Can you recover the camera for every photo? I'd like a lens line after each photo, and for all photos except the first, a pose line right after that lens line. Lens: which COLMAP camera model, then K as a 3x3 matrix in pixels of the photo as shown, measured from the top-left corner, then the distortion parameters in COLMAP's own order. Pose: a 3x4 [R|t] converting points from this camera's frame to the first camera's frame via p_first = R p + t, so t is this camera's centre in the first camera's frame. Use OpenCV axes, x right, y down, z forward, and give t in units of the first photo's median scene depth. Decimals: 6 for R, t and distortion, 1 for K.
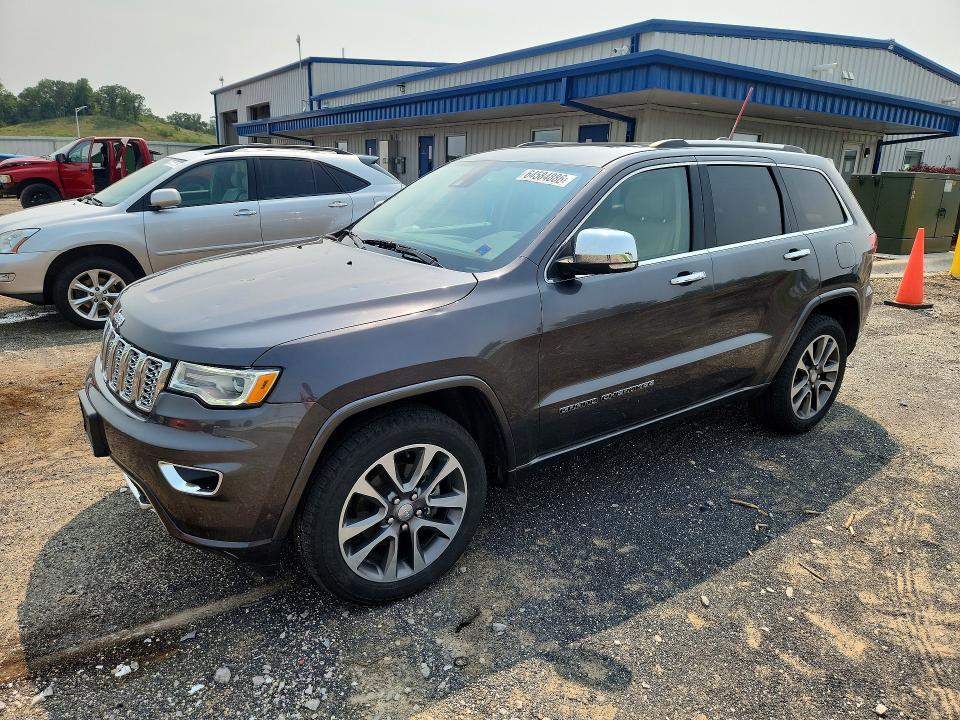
lens RADIAL K [[622.6, 0, 477.0], [0, 622.6, 359.2], [0, 0, 1]] dist [0.070620, -0.056366]
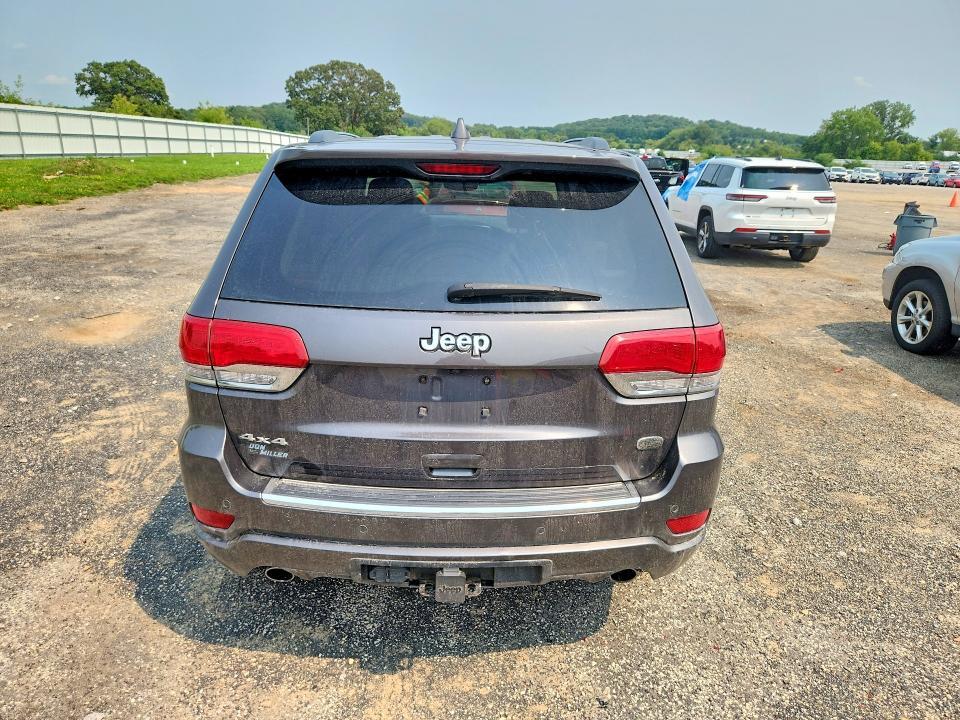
lens RADIAL K [[622.6, 0, 477.0], [0, 622.6, 359.2], [0, 0, 1]] dist [0.070620, -0.056366]
pose [[-0.543126, 0.221192, -0.809993, 1.283026], [-0.280366, 0.861536, 0.423261, -0.599926], [0.791460, 0.456978, -0.405908, 1.969908]]
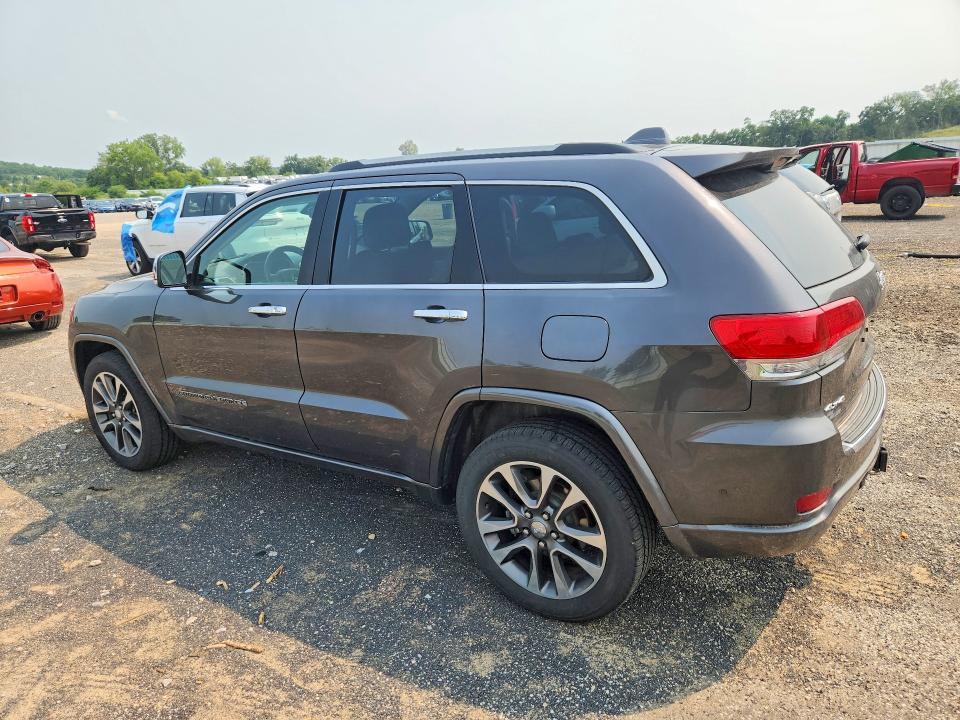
lens RADIAL K [[622.6, 0, 477.0], [0, 622.6, 359.2], [0, 0, 1]] dist [0.070620, -0.056366]
pose [[0.372259, 0.213301, -0.903286, 1.389979], [-0.217462, 0.966187, 0.138535, -0.268933], [0.902293, 0.144860, 0.406057, 0.940103]]
